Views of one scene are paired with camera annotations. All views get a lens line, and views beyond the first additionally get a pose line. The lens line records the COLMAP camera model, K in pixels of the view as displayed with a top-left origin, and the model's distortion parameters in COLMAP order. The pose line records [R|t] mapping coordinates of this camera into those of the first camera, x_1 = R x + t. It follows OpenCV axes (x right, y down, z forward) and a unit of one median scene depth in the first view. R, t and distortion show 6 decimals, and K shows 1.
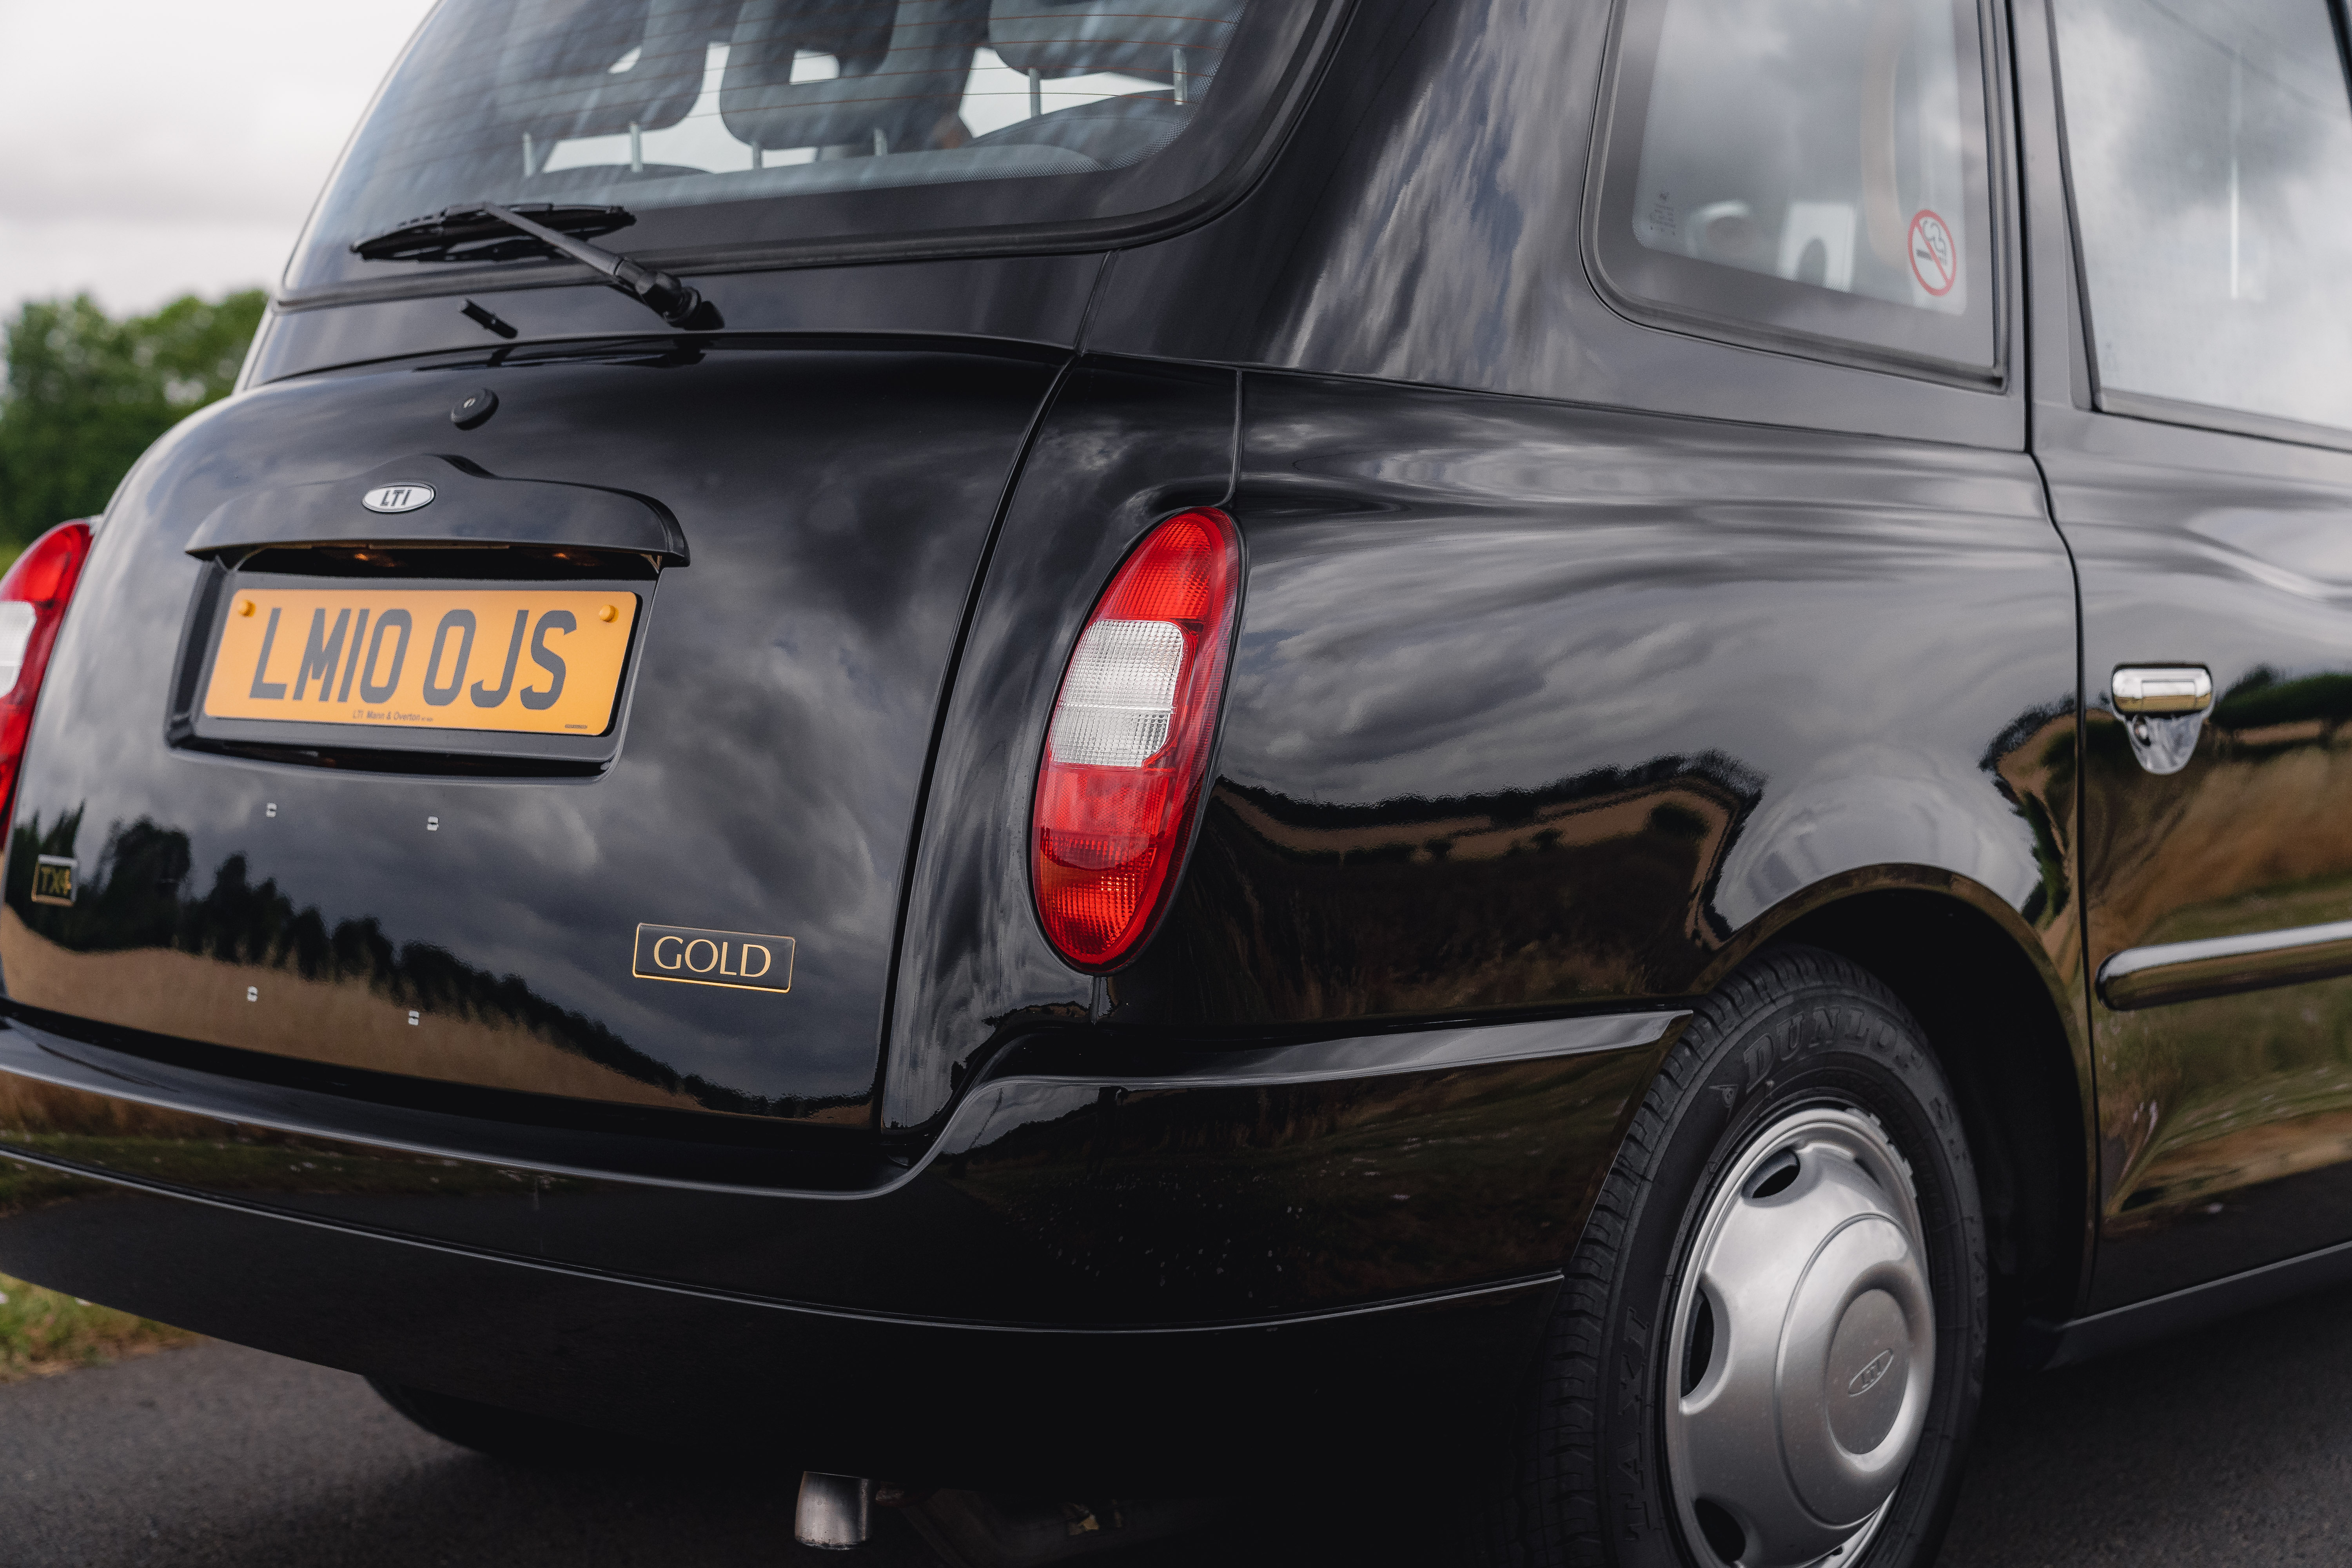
lens RADIAL K [[3484.5, 0, 1208.7], [0, 3484.5, 782.7], [0, 0, 1]] dist [0.036084, 0.064928]
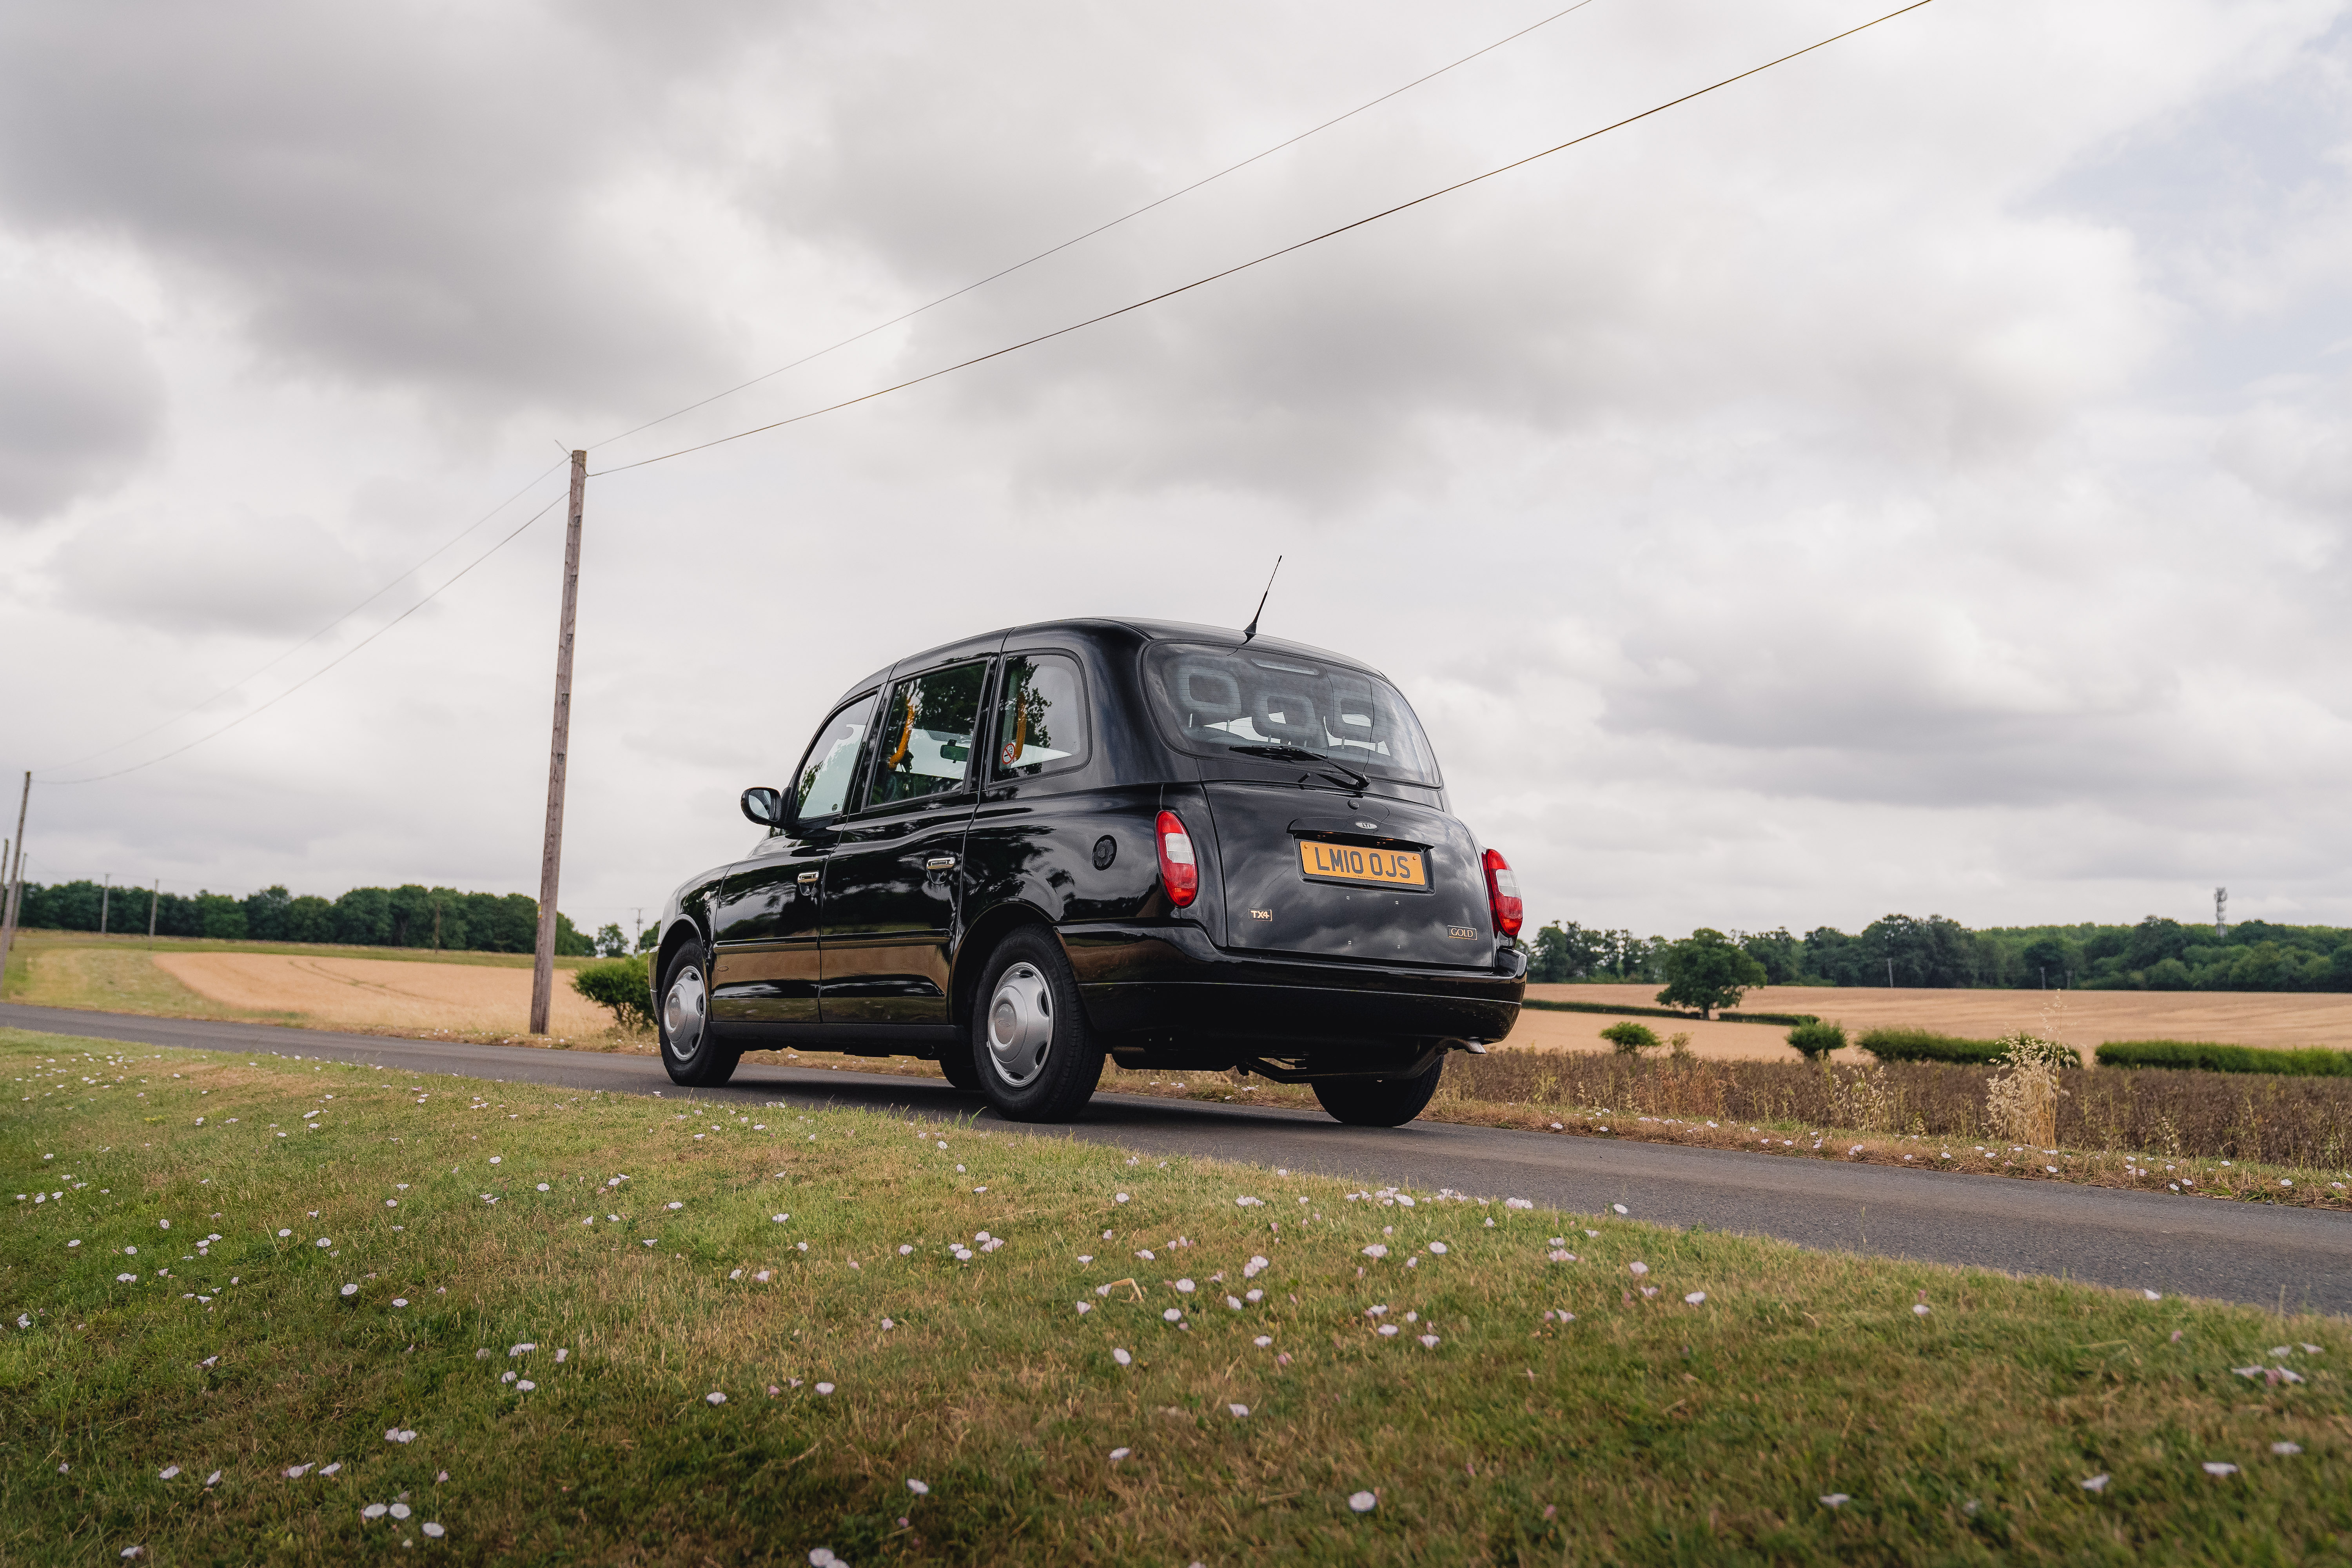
lens RADIAL K [[2220.6, 0, 1176.0], [0, 2220.6, 784.0], [0, 0, 1]] dist [0.035372, 0.003986]
pose [[0.240326, 0.114919, 0.963866, -2.893605], [0.004019, 0.992841, -0.119376, 0.188921], [-0.970684, 0.032563, 0.238144, 0.580865]]
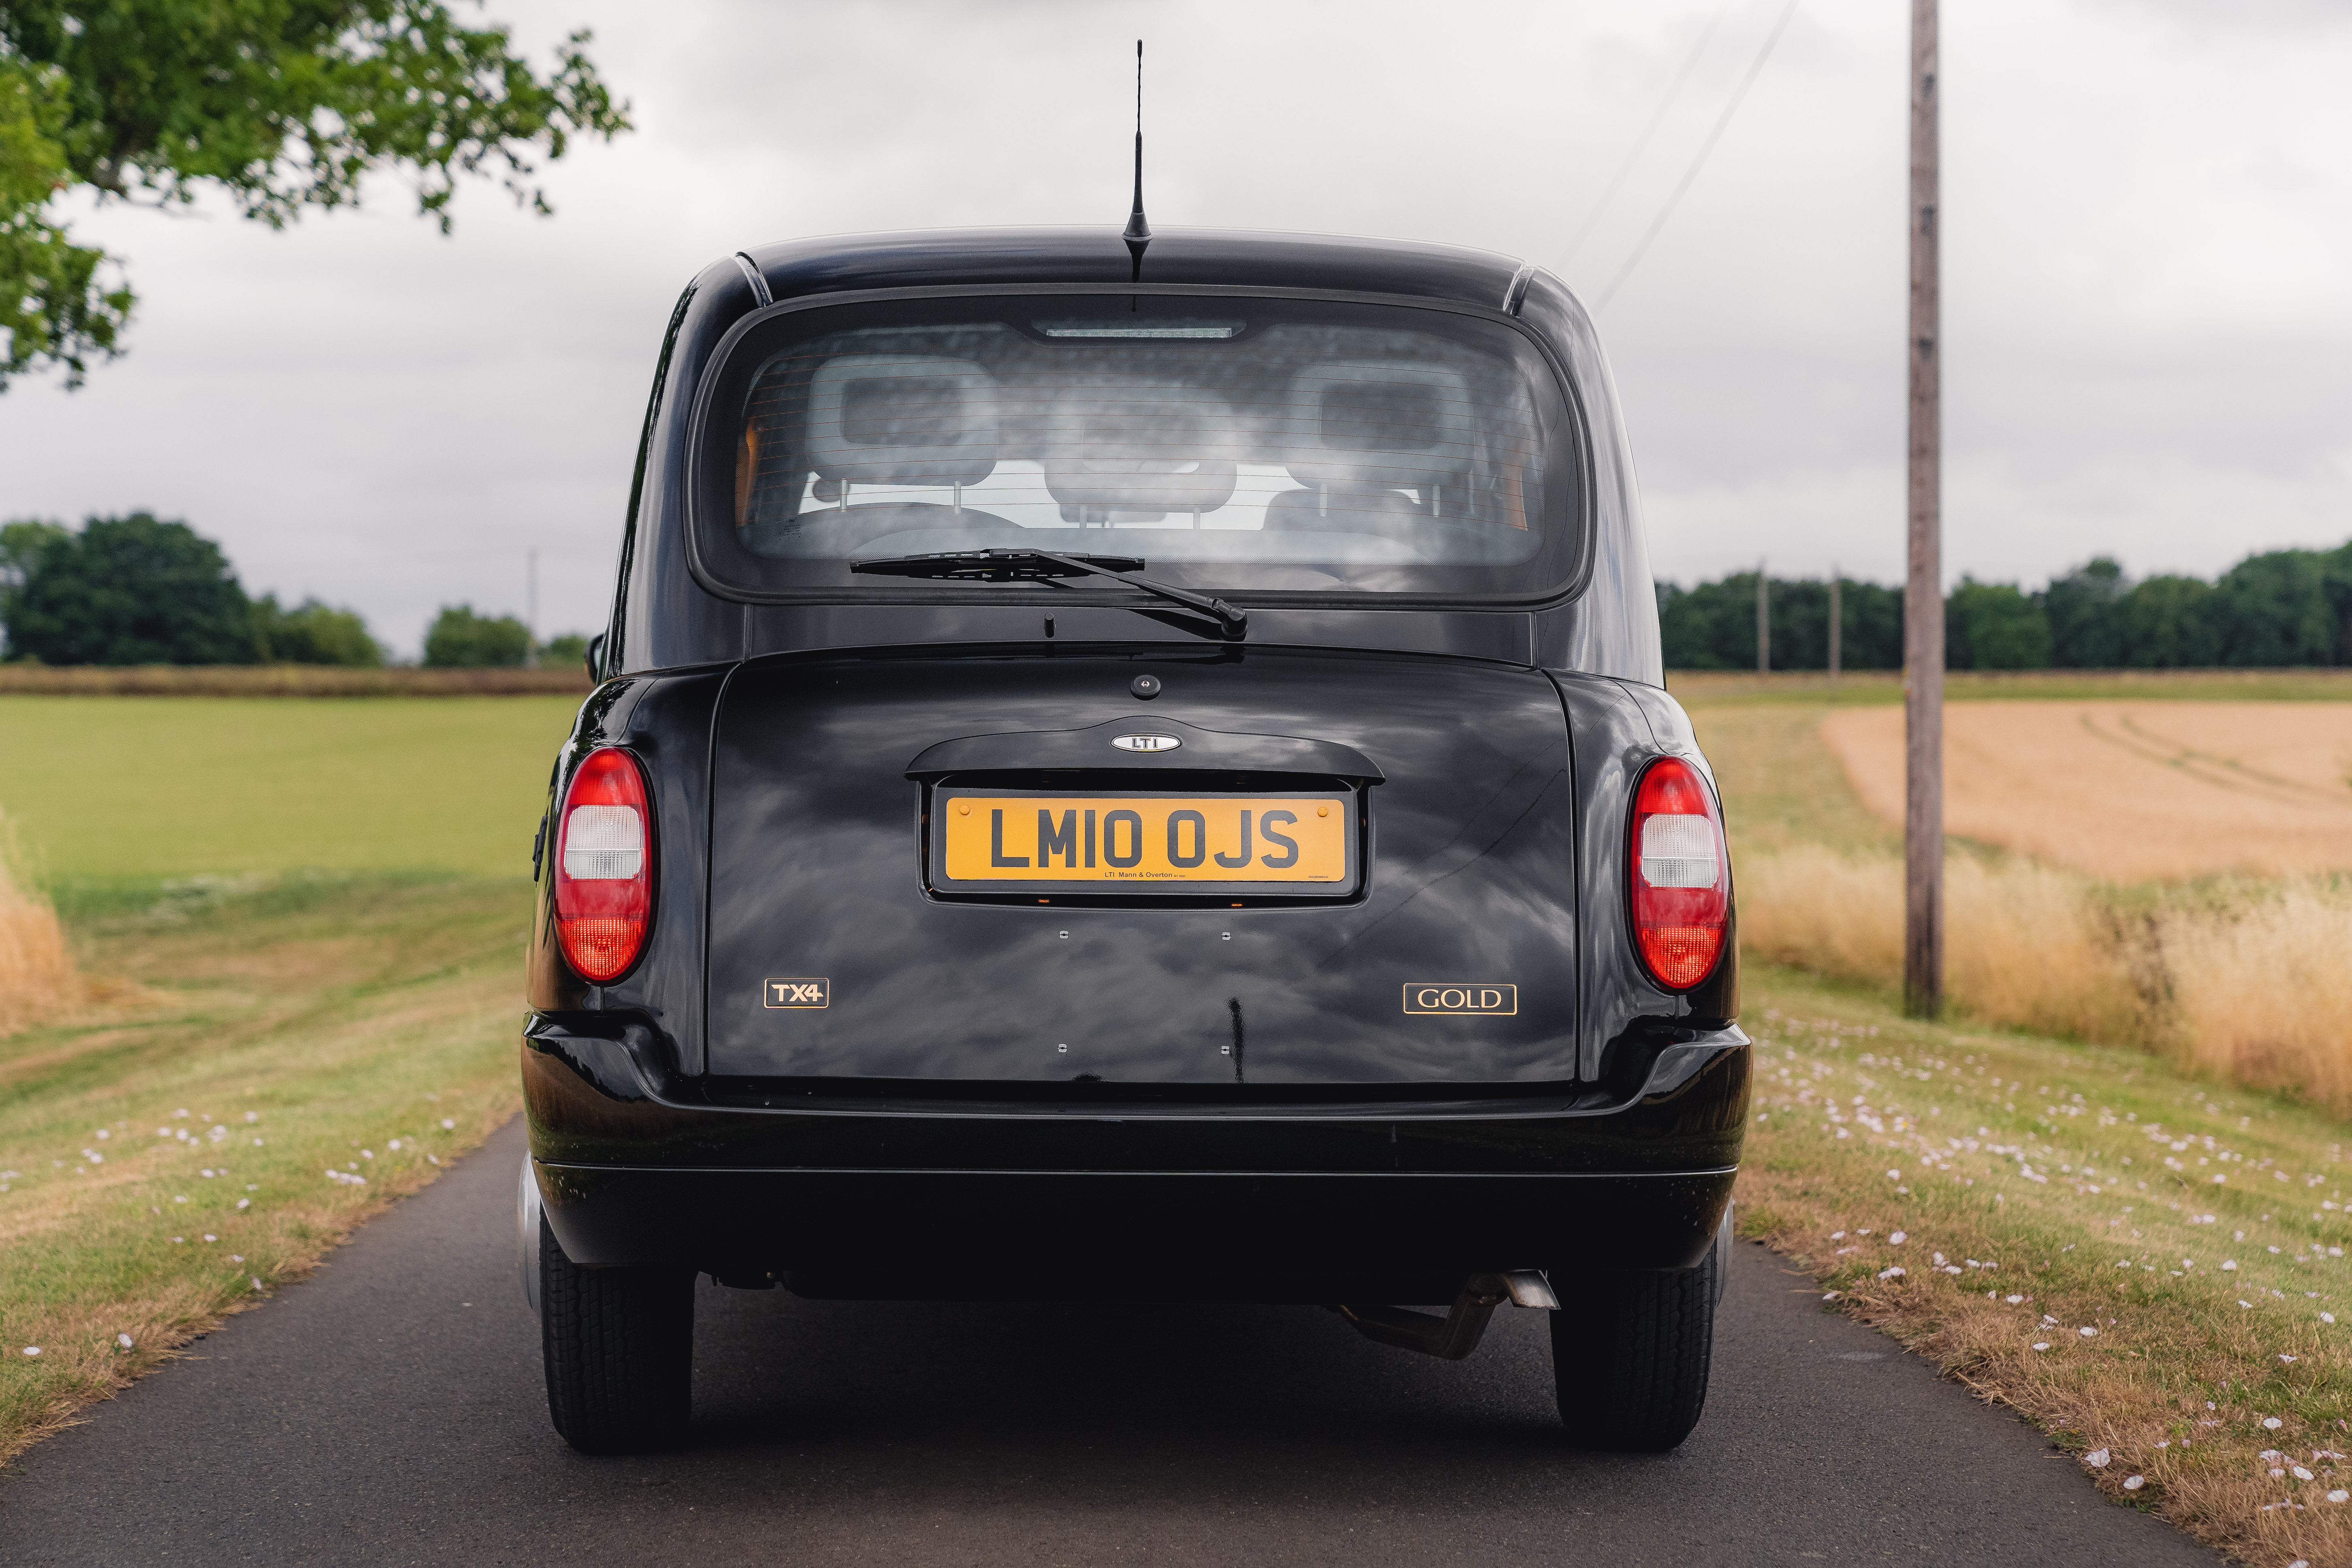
lens RADIAL K [[4754.2, 0, 1170.7], [0, 4754.2, 686.9], [0, 0, 1]] dist [-0.007339, 0.411890]
pose [[0.754559, 0.004032, 0.656220, -1.709894], [0.036464, 0.998179, -0.048062, 0.000918], [-0.655219, 0.060194, 0.753037, -0.715052]]
